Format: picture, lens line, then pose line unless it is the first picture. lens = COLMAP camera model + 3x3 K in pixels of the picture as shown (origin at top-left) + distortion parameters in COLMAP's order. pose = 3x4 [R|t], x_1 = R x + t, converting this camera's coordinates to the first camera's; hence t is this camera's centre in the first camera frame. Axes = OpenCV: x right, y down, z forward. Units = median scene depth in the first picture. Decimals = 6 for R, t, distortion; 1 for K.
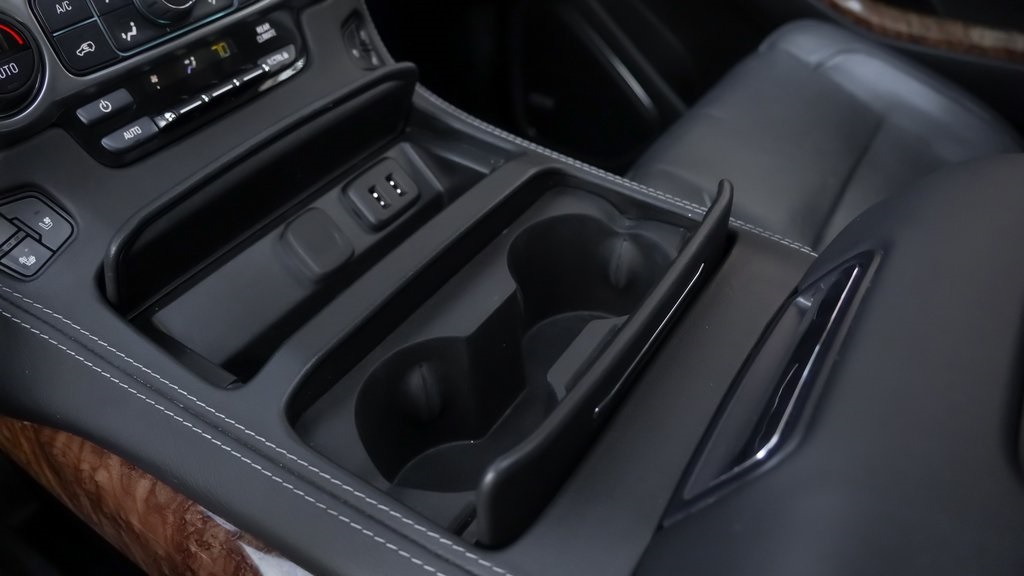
lens RADIAL K [[828.4, 0, 514.3], [0, 828.4, 292.9], [0, 0, 1]] dist [-0.191888, 0.089149]
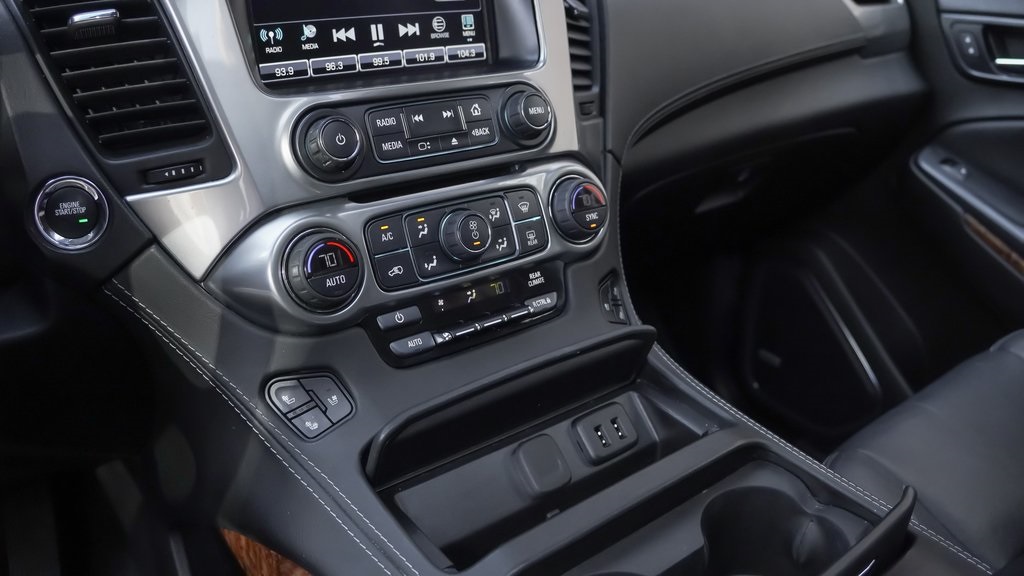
lens RADIAL K [[828.4, 0, 493.7], [0, 828.4, 277.5], [0, 0, 1]] dist [-0.191888, 0.089149]
pose [[0.938245, 0.156751, -0.308424, 0.012628], [-0.235403, 0.942537, -0.237086, -0.020007], [0.253537, 0.295049, 0.921230, -0.170867]]
